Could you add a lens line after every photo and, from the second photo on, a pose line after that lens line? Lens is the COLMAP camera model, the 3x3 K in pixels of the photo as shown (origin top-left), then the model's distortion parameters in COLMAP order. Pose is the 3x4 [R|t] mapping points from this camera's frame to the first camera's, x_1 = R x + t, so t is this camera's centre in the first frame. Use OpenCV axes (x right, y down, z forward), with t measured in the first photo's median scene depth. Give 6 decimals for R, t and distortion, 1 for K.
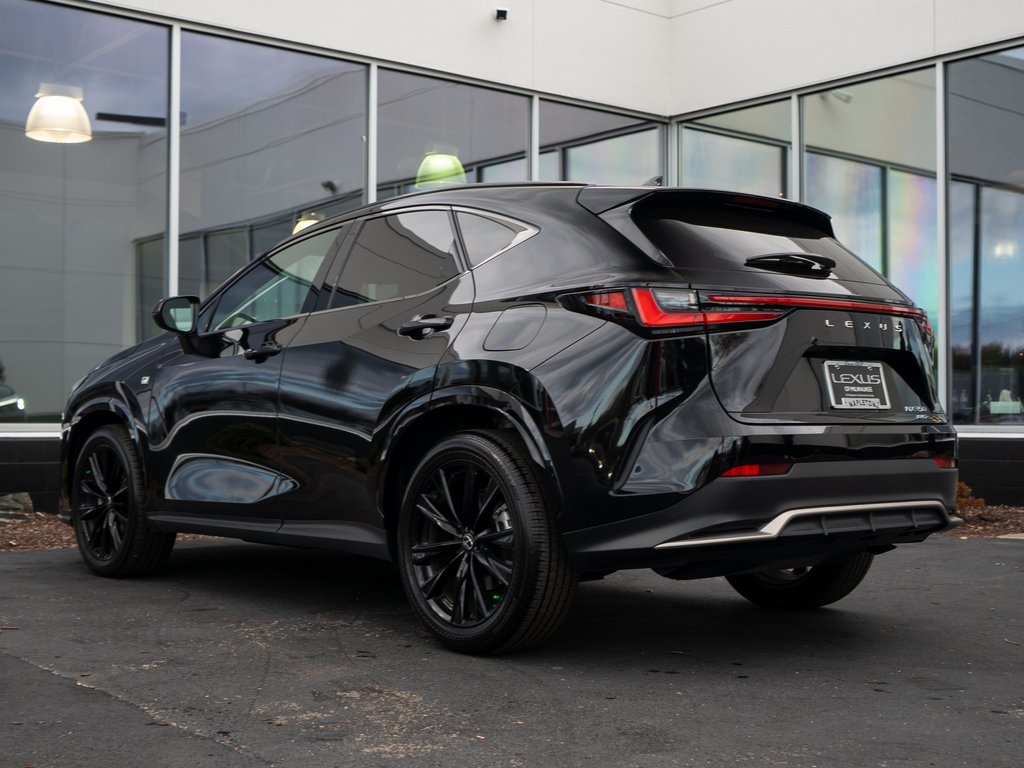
lens RADIAL K [[1413.1, 0, 512.0], [0, 1413.1, 384.0], [0, 0, 1]] dist [0.015679, -0.004021]
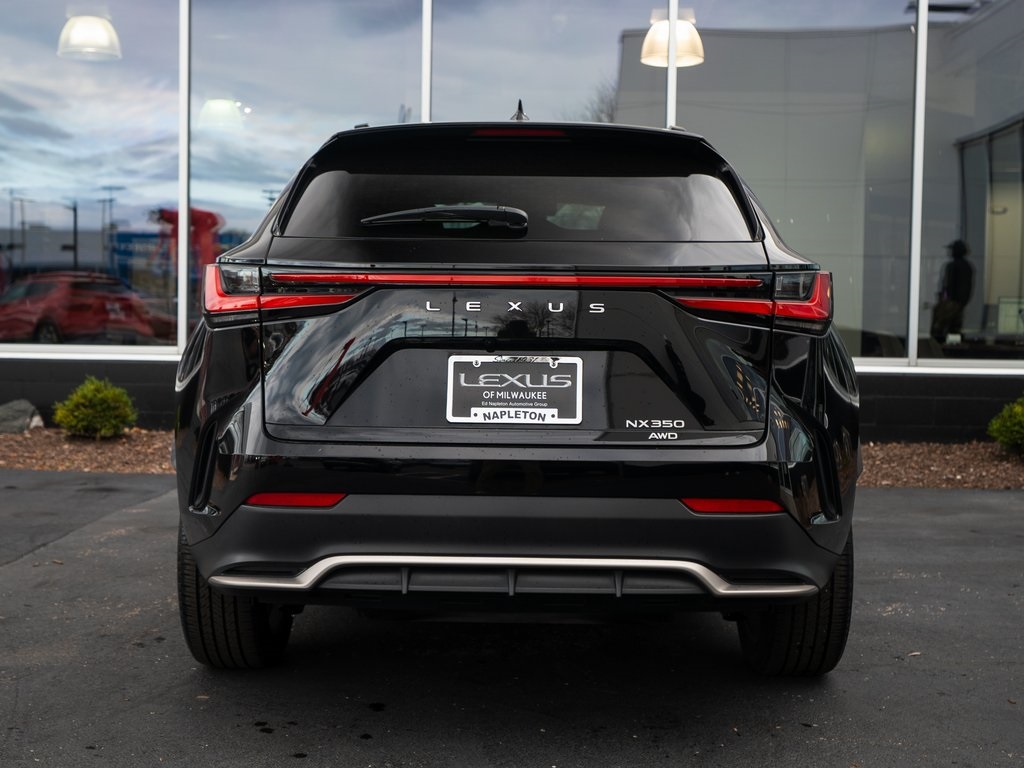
lens RADIAL K [[1413.1, 0, 512.0], [0, 1413.1, 384.0], [0, 0, 1]] dist [0.015679, -0.004021]
pose [[0.764562, 0.041585, -0.643208, 0.709627], [0.004721, 0.997528, 0.070104, -0.052687], [0.644533, -0.056635, 0.762476, 0.455138]]
